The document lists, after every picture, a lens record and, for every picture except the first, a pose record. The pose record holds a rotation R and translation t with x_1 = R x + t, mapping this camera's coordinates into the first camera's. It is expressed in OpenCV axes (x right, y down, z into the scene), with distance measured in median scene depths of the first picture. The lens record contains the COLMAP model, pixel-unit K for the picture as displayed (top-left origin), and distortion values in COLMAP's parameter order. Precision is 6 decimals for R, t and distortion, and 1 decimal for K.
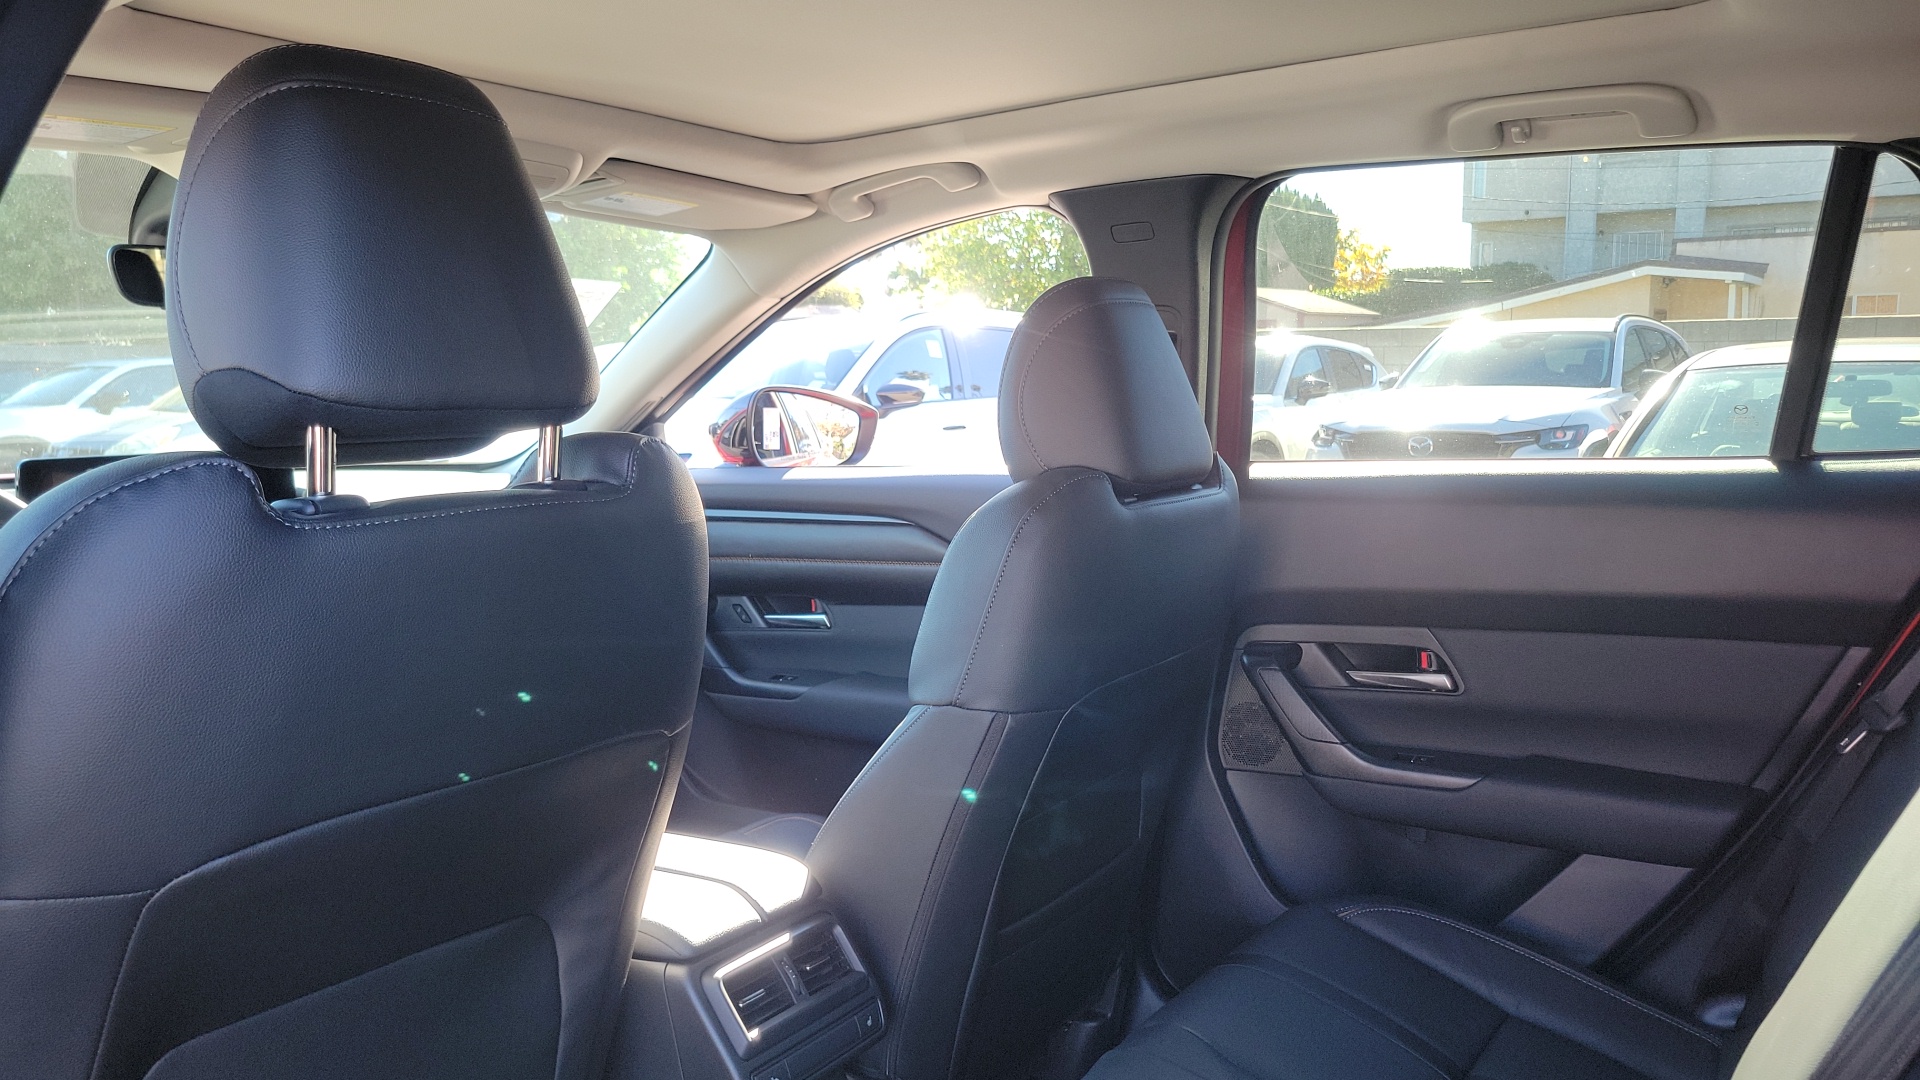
lens RADIAL K [[1488.1, 0, 964.9], [0, 1488.1, 534.8], [0, 0, 1]] dist [0.027782, -0.021279]
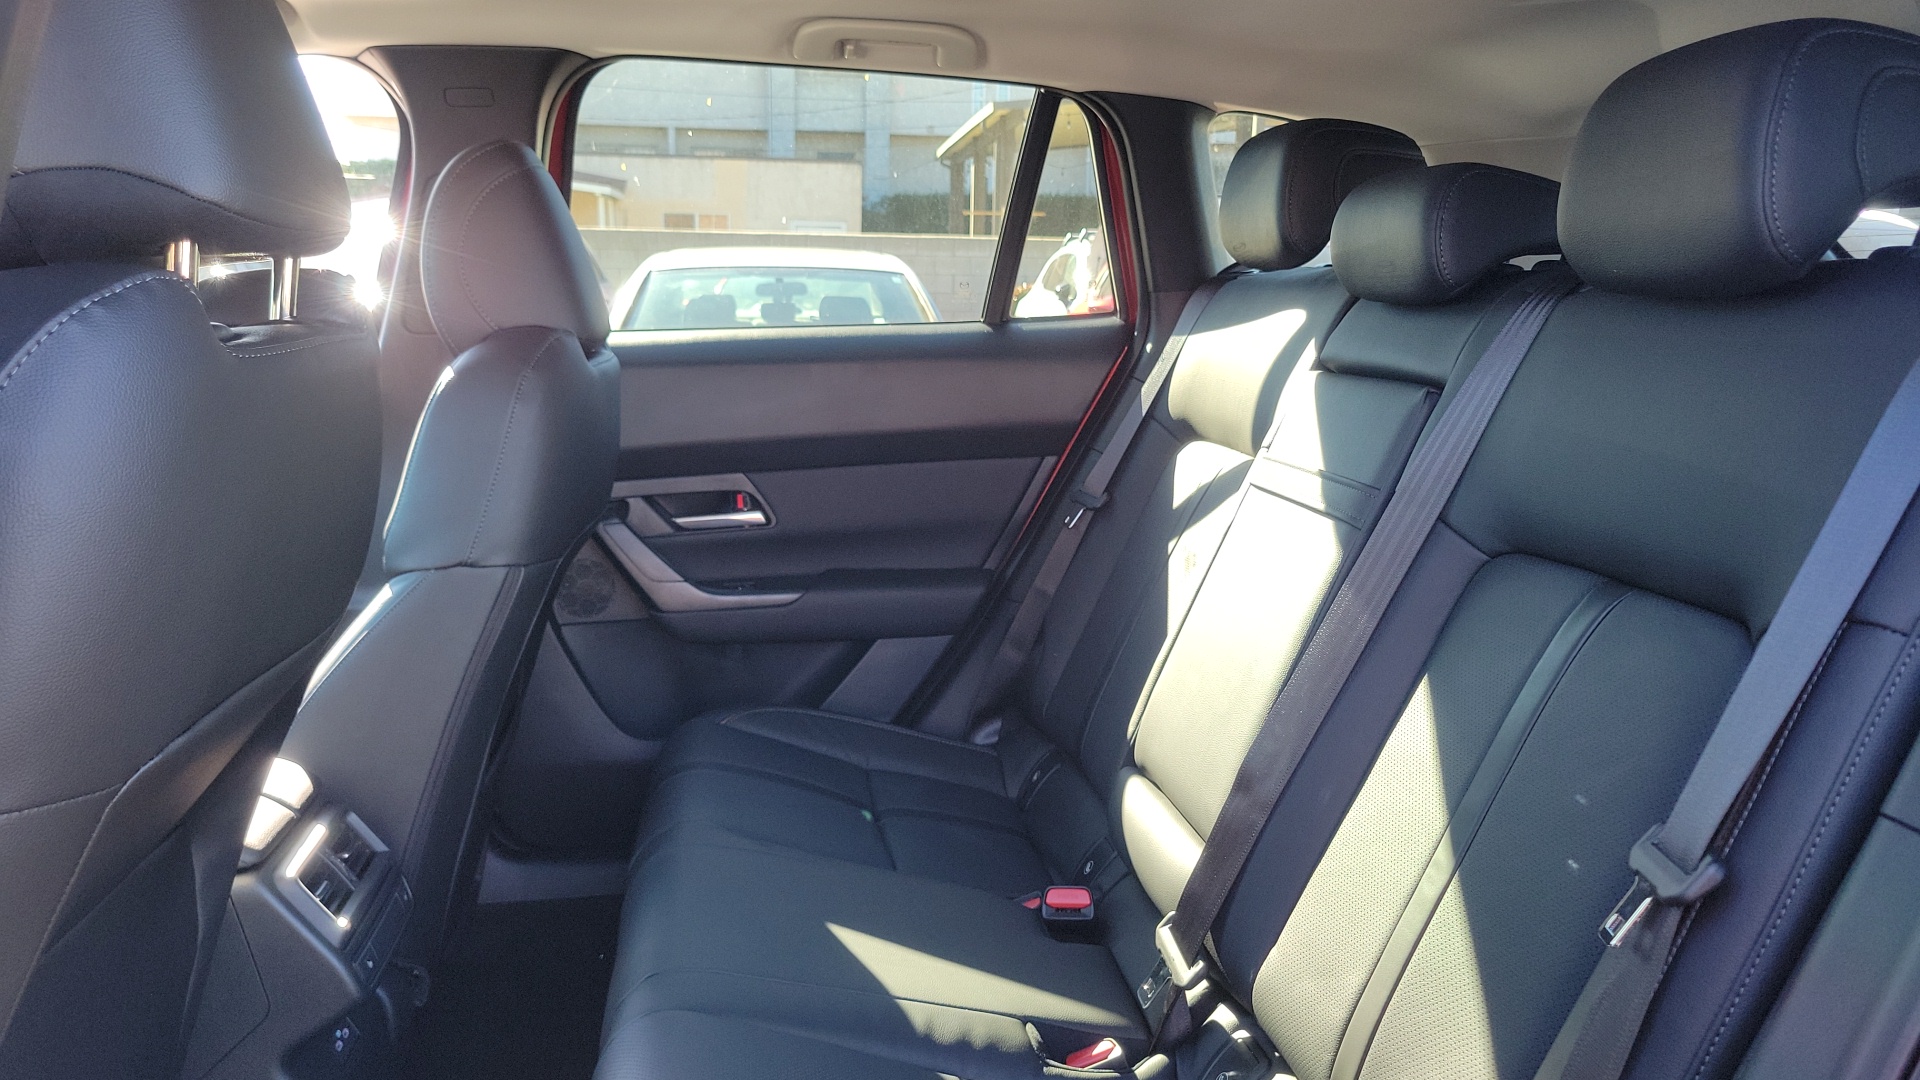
lens RADIAL K [[1488.1, 0, 1002.1], [0, 1488.1, 539.1], [0, 0, 1]] dist [0.027782, -0.021279]
pose [[0.718431, -0.100875, 0.688244, -0.358067], [0.056673, 0.994628, 0.086622, 0.025387], [-0.693285, -0.023227, 0.720289, 0.022741]]
